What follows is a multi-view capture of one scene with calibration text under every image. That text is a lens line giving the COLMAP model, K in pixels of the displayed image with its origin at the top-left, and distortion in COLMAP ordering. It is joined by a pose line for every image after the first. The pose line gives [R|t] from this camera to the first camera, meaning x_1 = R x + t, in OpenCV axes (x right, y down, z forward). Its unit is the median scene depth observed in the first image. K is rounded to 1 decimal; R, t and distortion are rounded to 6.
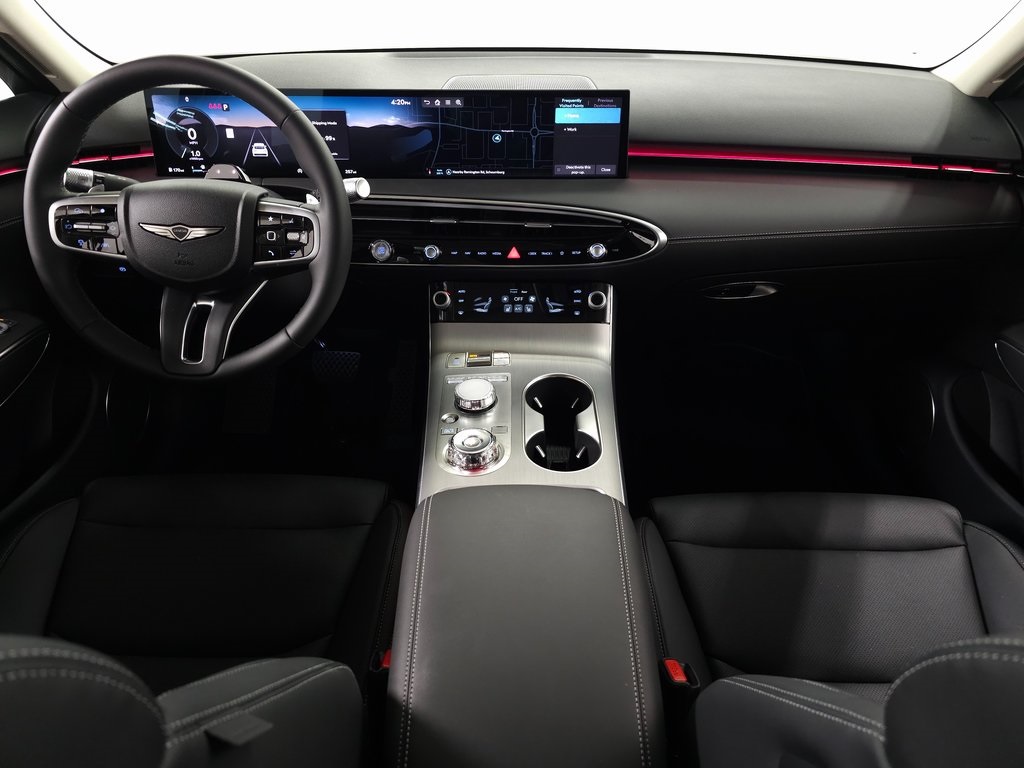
lens RADIAL K [[707.9, 0, 513.9], [0, 707.9, 383.1], [0, 0, 1]] dist [0.046202, -0.045655]
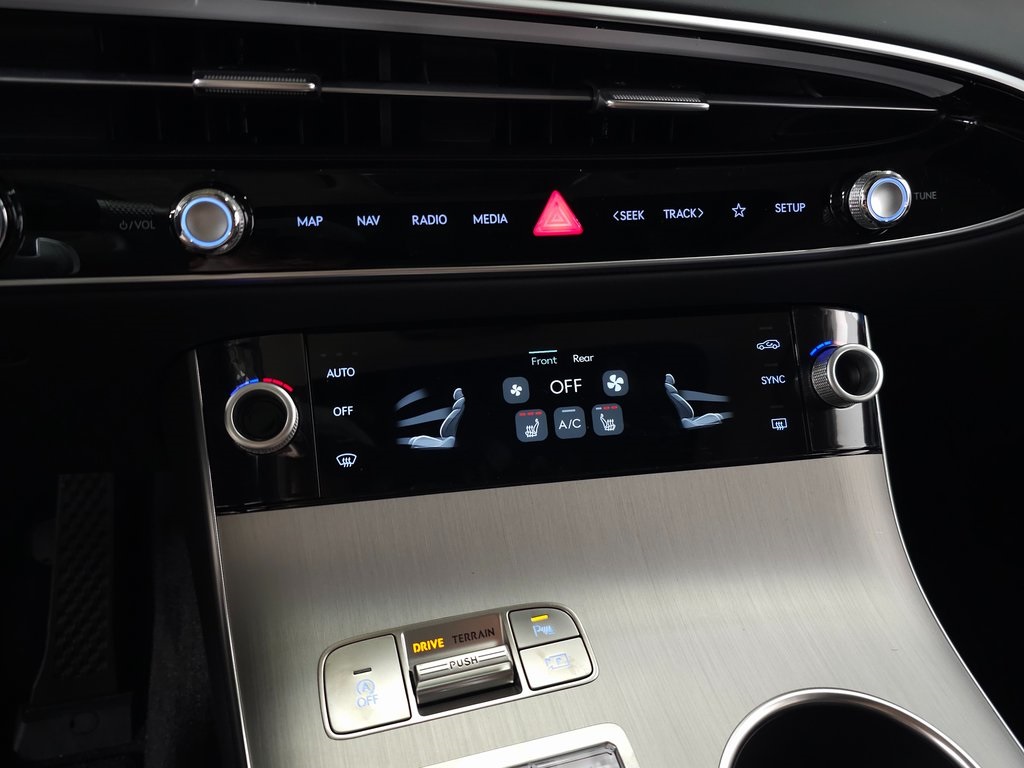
lens RADIAL K [[901.4, 0, 527.0], [0, 901.4, 378.0], [0, 0, 1]] dist [0.085851, -0.077363]
pose [[0.945308, -0.084154, 0.315138, -0.117244], [0.083523, 0.996385, 0.015532, -0.132135], [-0.315305, 0.011638, 0.948919, 0.700880]]
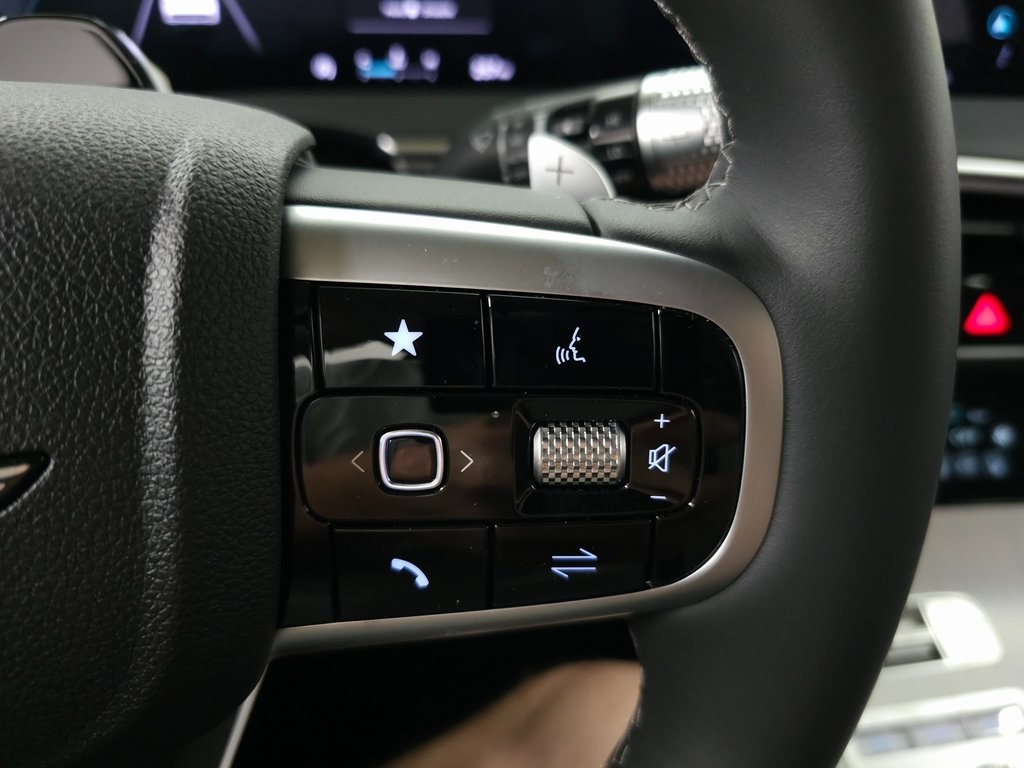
lens RADIAL K [[729.5, 0, 534.1], [0, 729.5, 392.9], [0, 0, 1]] dist [0.043365, -0.000323]
pose [[0.988738, -0.051273, 0.140600, -0.267781], [0.041101, 0.996387, 0.074318, -0.183149], [-0.143903, -0.067703, 0.987273, 0.680530]]
